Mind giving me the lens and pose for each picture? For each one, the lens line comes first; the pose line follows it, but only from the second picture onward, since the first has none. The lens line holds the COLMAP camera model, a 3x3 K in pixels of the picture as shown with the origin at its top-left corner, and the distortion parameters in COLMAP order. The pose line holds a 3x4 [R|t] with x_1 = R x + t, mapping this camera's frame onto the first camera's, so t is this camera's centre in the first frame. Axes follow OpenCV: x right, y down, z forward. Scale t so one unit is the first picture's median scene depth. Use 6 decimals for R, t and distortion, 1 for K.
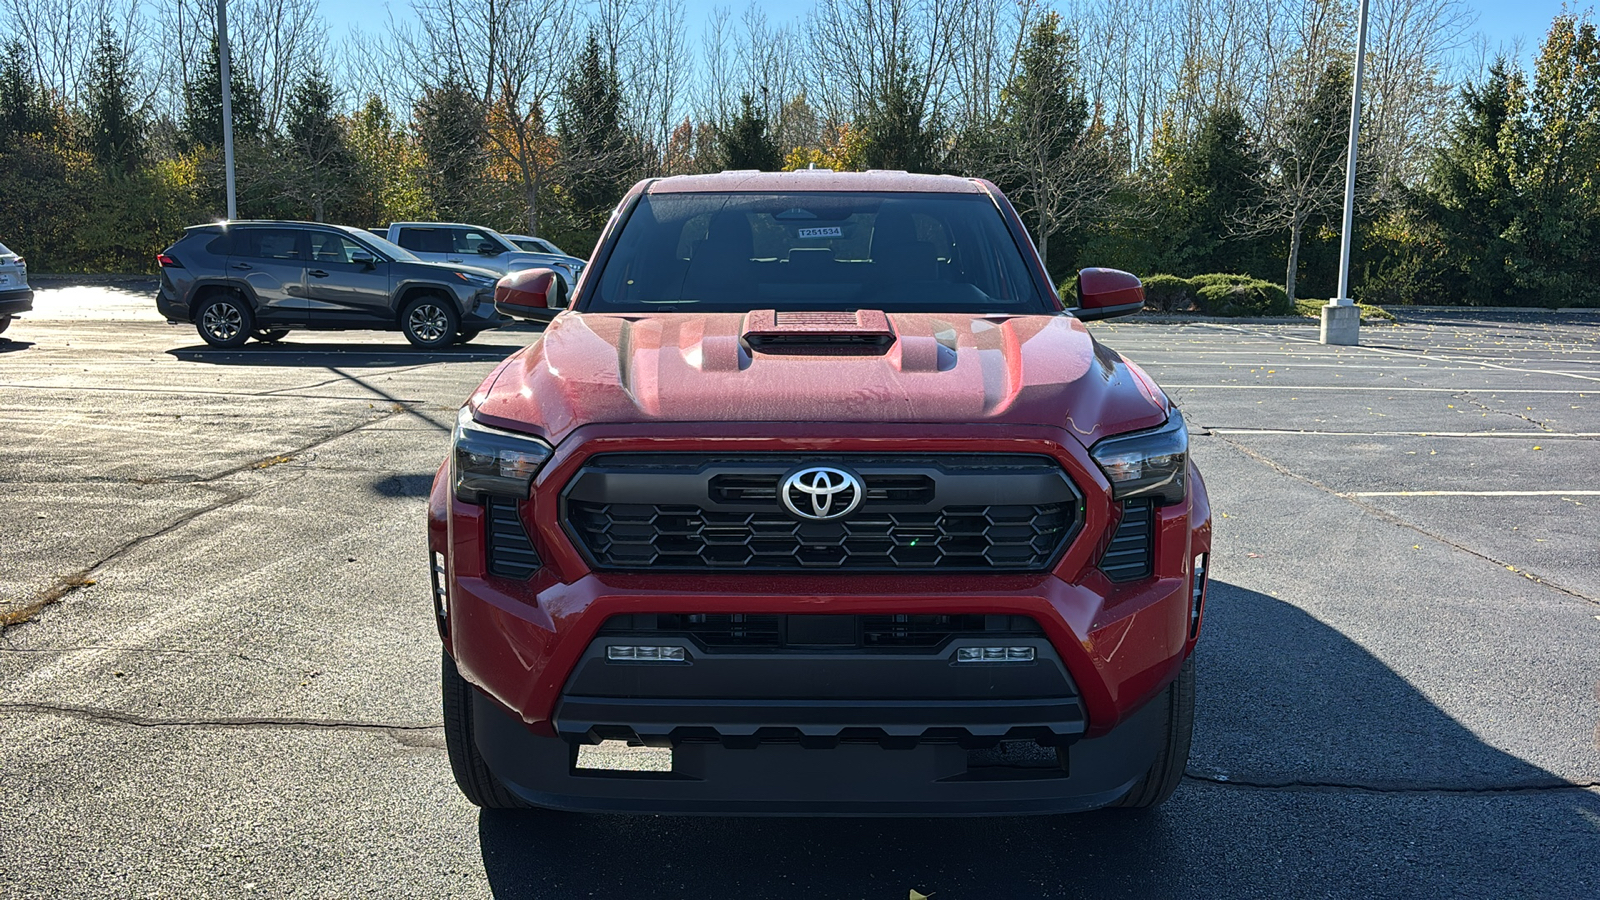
lens RADIAL K [[1397.2, 0, 796.5], [0, 1397.2, 466.2], [0, 0, 1]] dist [0.029008, 0.000089]
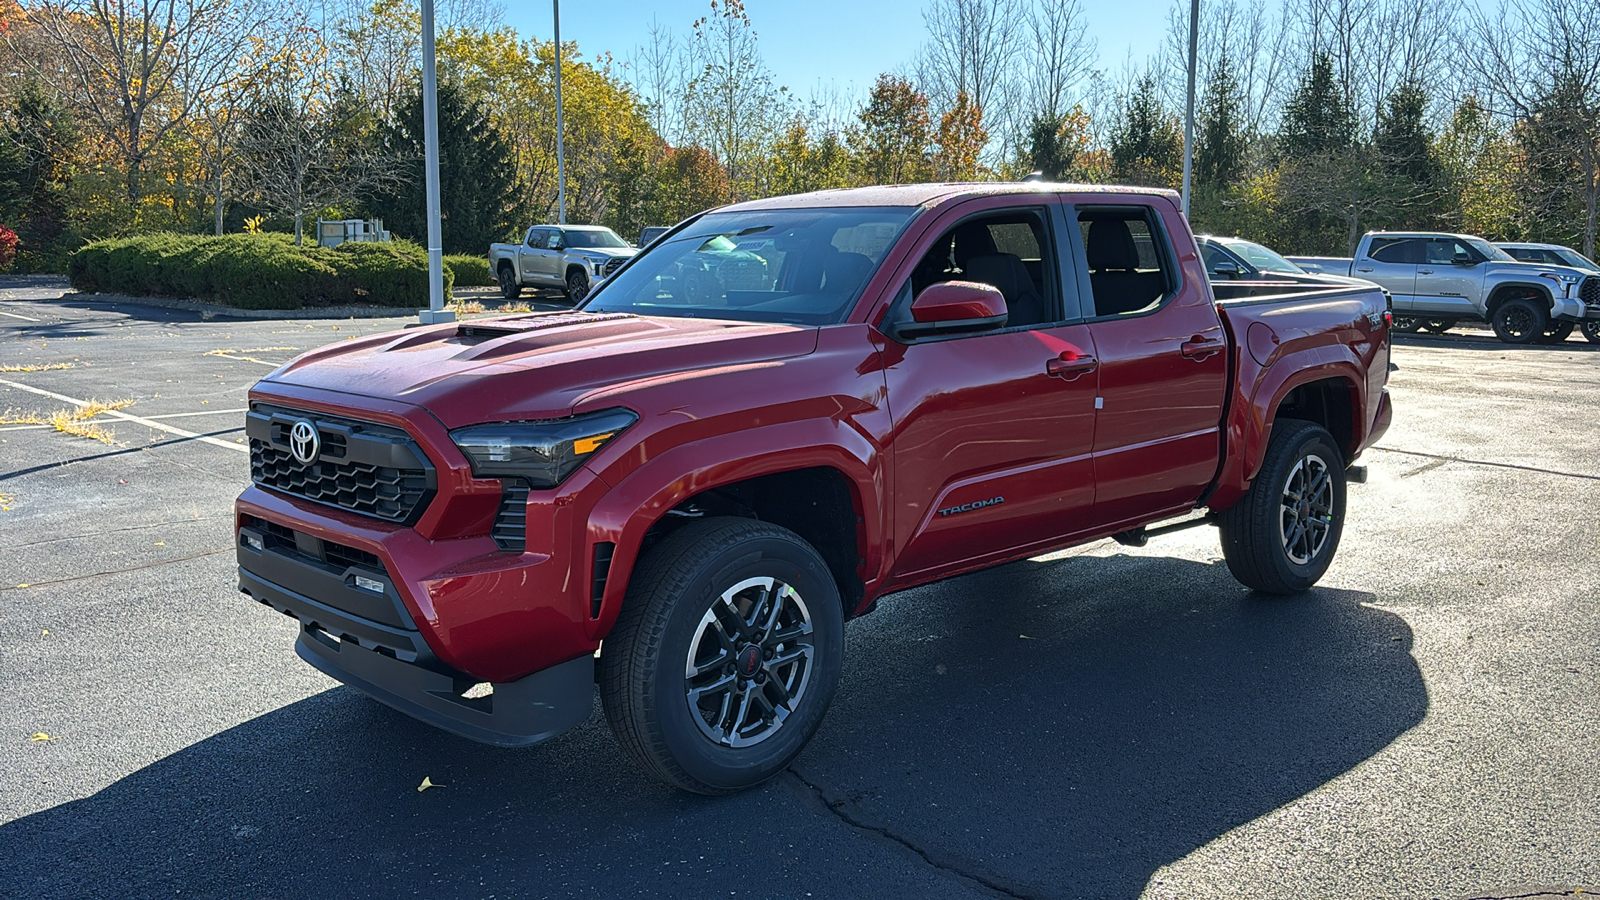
lens RADIAL K [[1397.2, 0, 797.9], [0, 1397.2, 457.5], [0, 0, 1]] dist [0.029008, 0.000089]
pose [[0.697169, 0.100057, -0.709890, 0.081189], [-0.109885, 0.993426, 0.032104, -0.003774], [0.708435, 0.055624, 0.703580, 0.025510]]
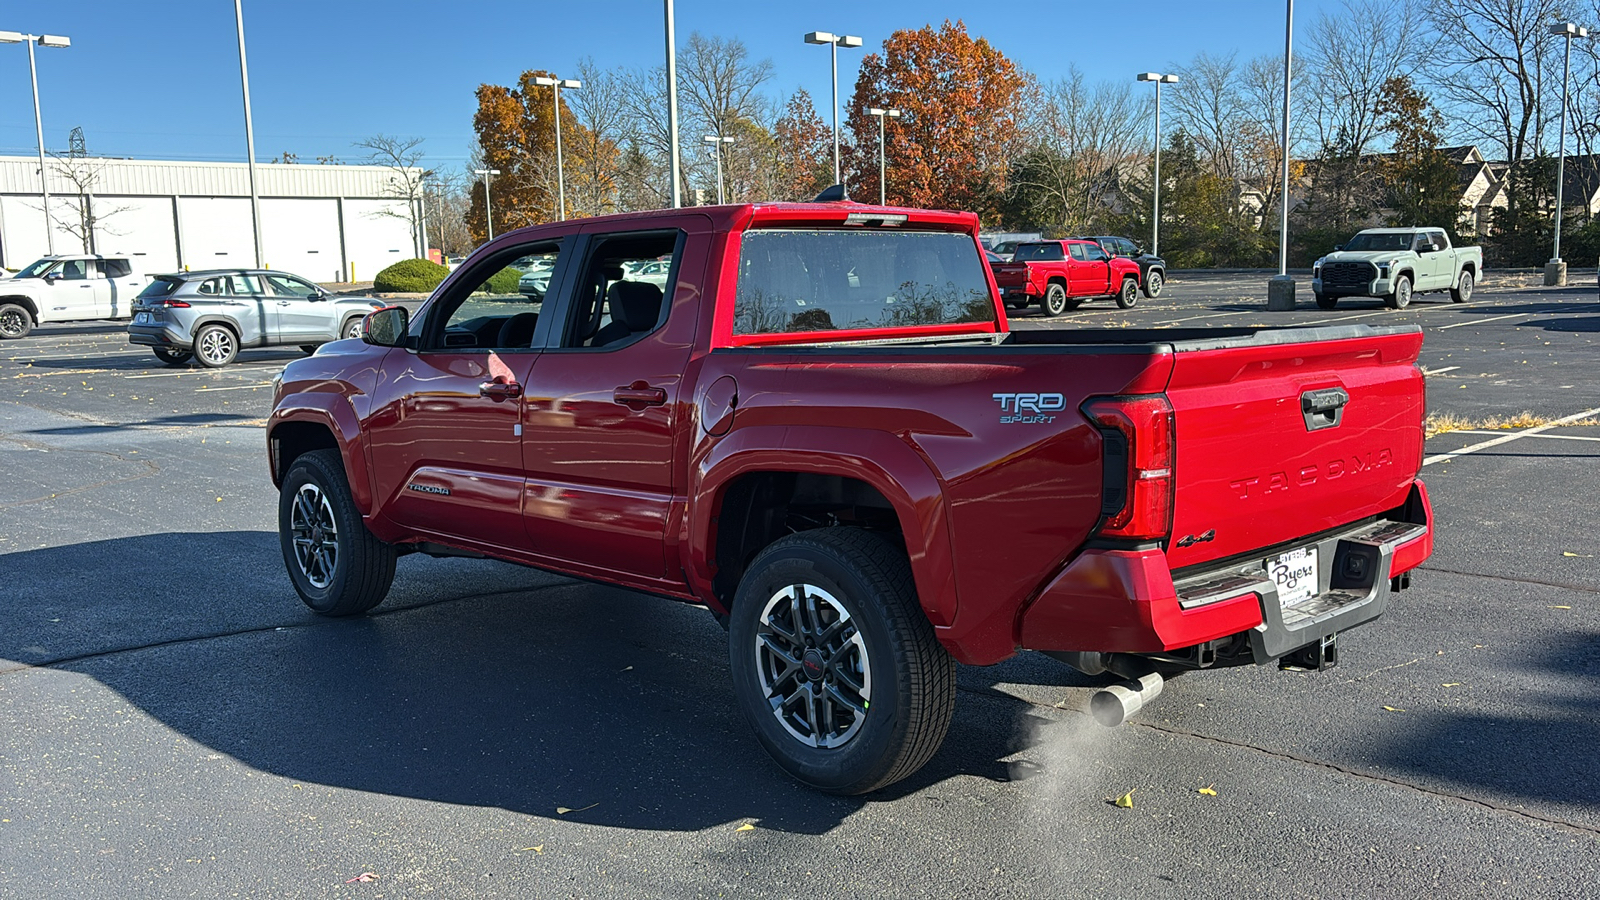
lens RADIAL K [[1394.2, 0, 795.8], [0, 1394.2, 443.4], [0, 0, 1]] dist [0.062789, -0.087799]
pose [[-0.723609, 0.089715, -0.684355, 0.080812], [-0.093339, 0.969689, 0.225813, -0.033115], [0.683870, 0.227277, -0.693302, 0.209220]]
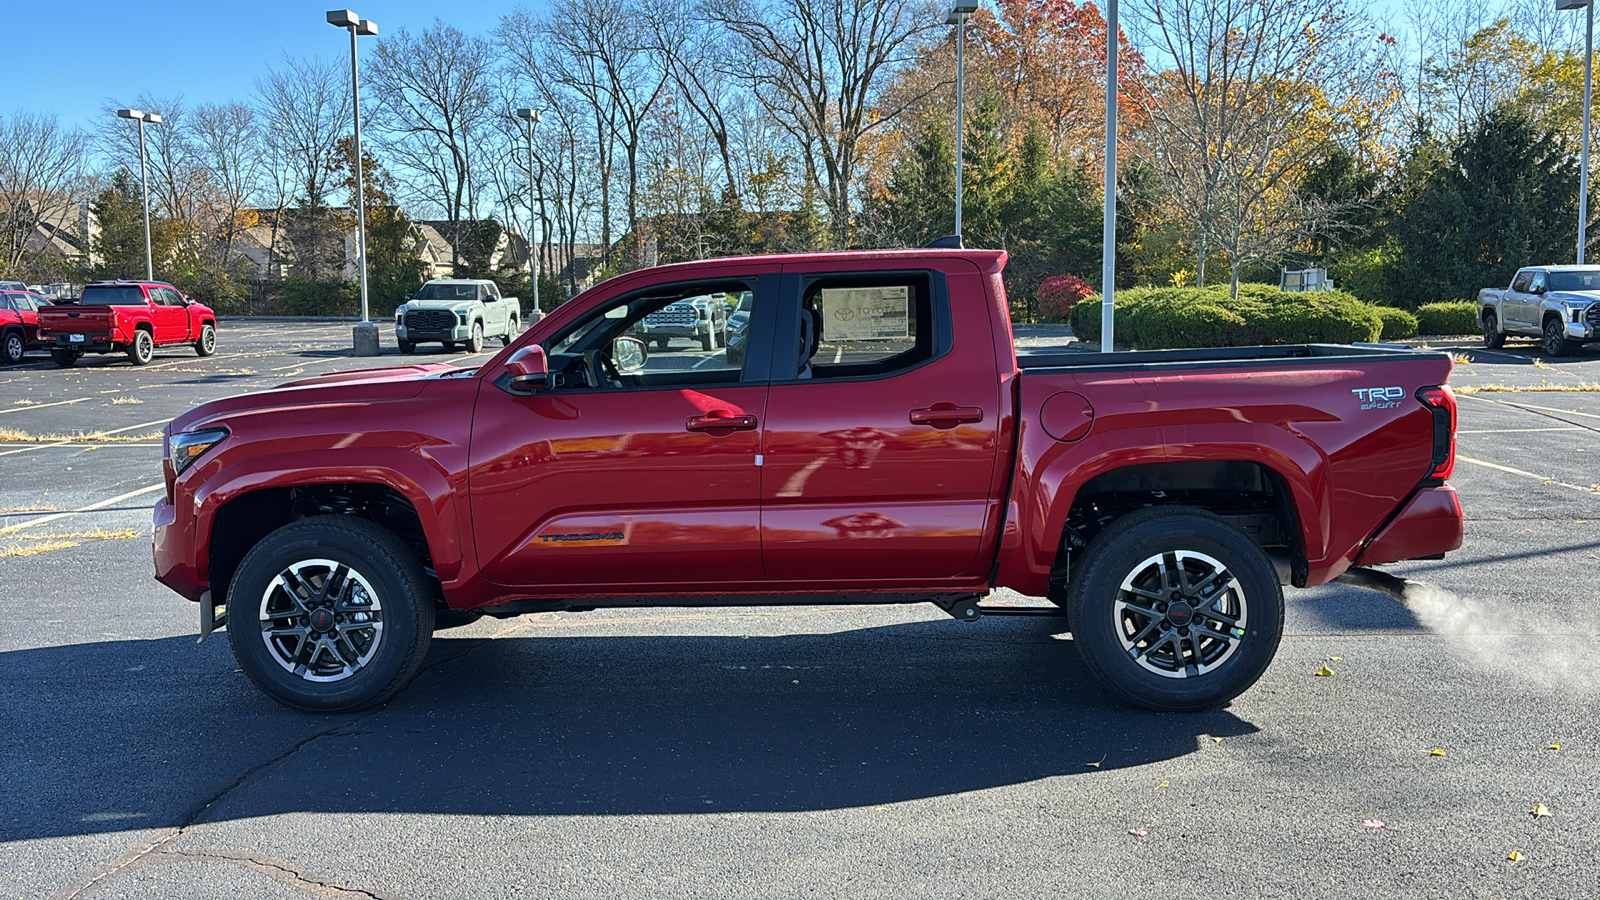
lens RADIAL K [[1397.2, 0, 766.5], [0, 1397.2, 447.2], [0, 0, 1]] dist [0.029008, 0.000089]
pose [[-0.051103, 0.095355, -0.994131, 0.133057], [-0.141174, 0.984746, 0.101712, -0.019744], [0.988665, 0.145543, -0.036861, 0.121884]]
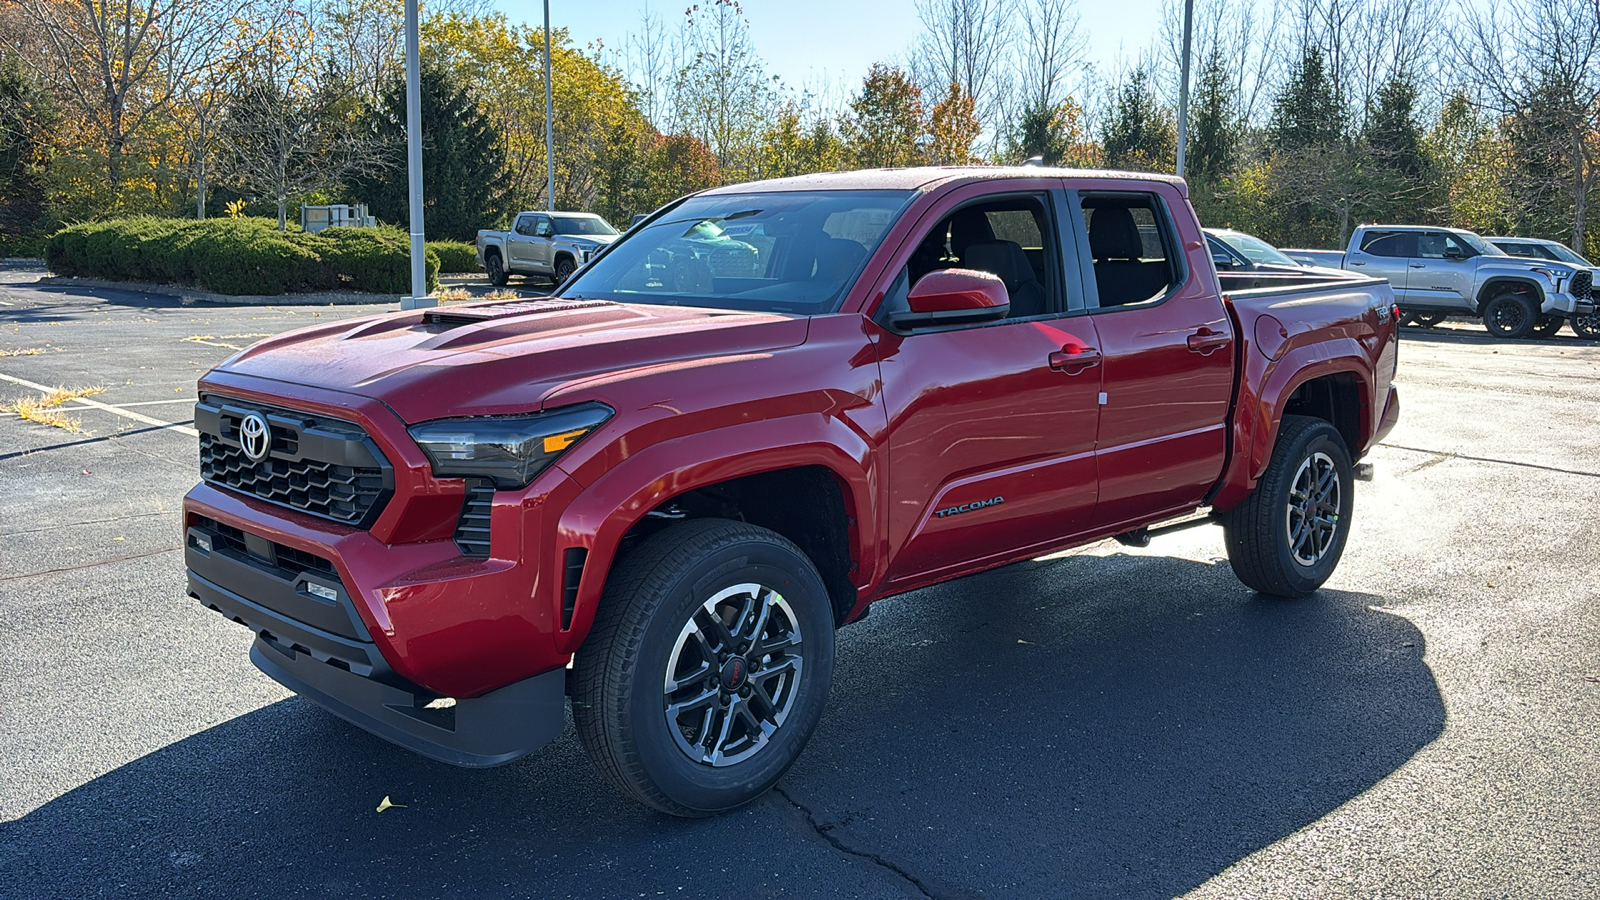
lens RADIAL K [[1397.2, 0, 814.9], [0, 1397.2, 445.2], [0, 0, 1]] dist [0.029008, 0.000089]
pose [[0.709990, 0.102565, -0.696702, 0.077393], [-0.115333, 0.992914, 0.028639, -0.004108], [0.694703, 0.060019, 0.716788, 0.029349]]
